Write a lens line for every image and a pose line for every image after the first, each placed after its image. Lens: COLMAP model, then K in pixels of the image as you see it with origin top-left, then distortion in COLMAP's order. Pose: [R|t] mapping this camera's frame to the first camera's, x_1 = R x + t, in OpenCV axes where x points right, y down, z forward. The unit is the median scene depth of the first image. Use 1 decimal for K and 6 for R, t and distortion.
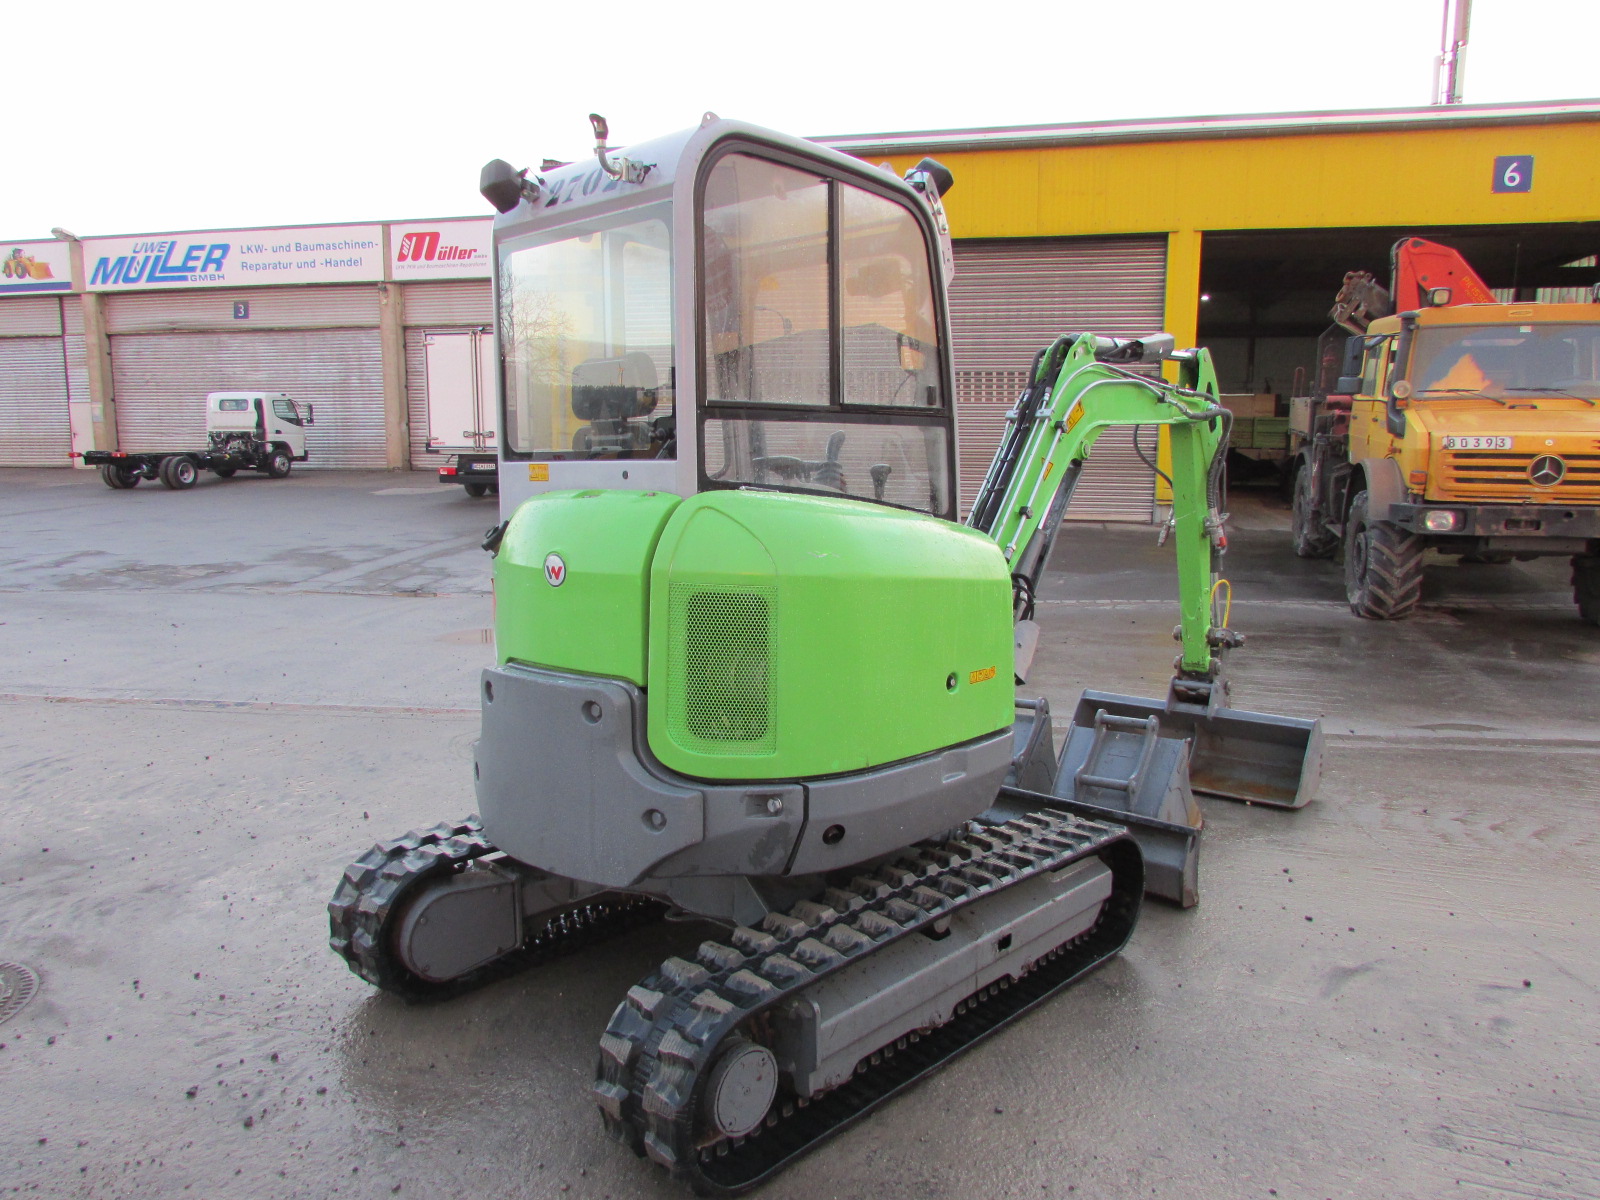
lens RADIAL K [[1146.6, 0, 800.0], [0, 1146.6, 600.0], [0, 0, 1]] dist [-0.004519, -0.005326]
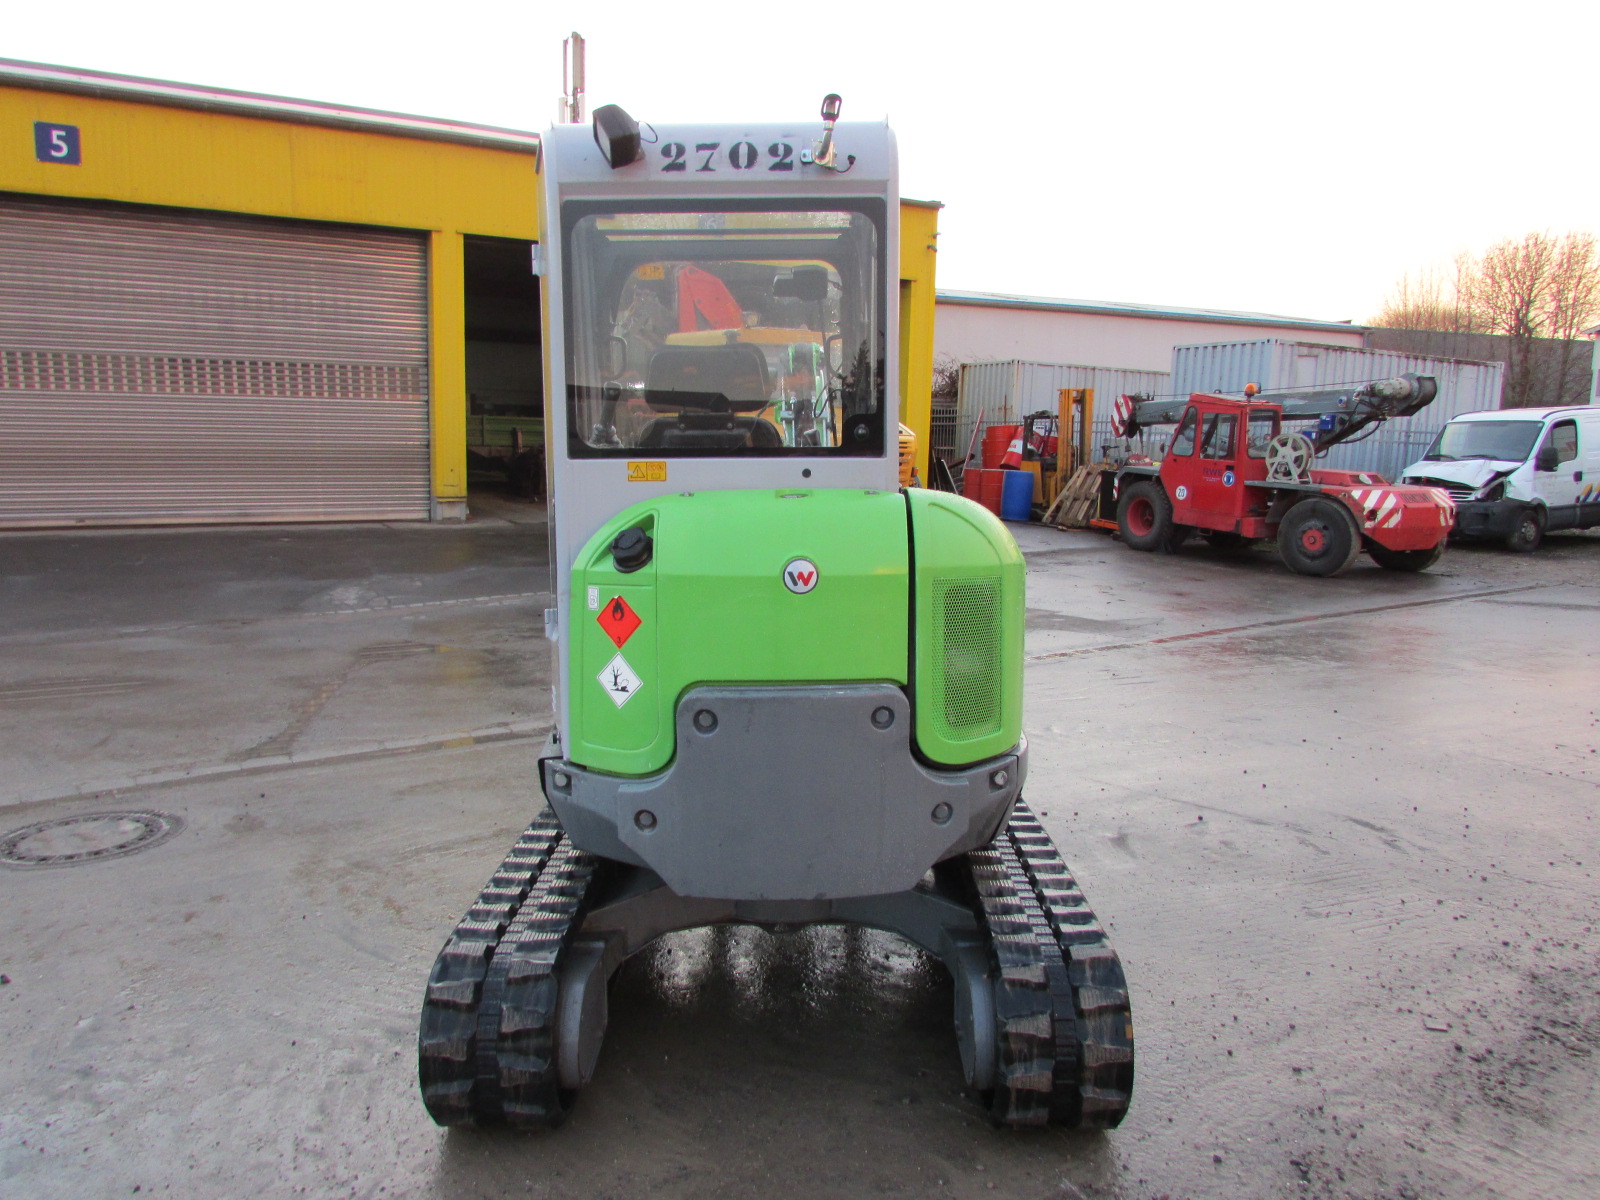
lens RADIAL K [[1143.3, 0, 800.0], [0, 1143.3, 600.0], [0, 0, 1]] dist [-0.013593, -0.001035]
pose [[0.743767, -0.085277, 0.662977, -0.677074], [0.083429, 0.995916, 0.034506, -0.031698], [-0.663212, 0.029647, 0.747844, 0.251492]]
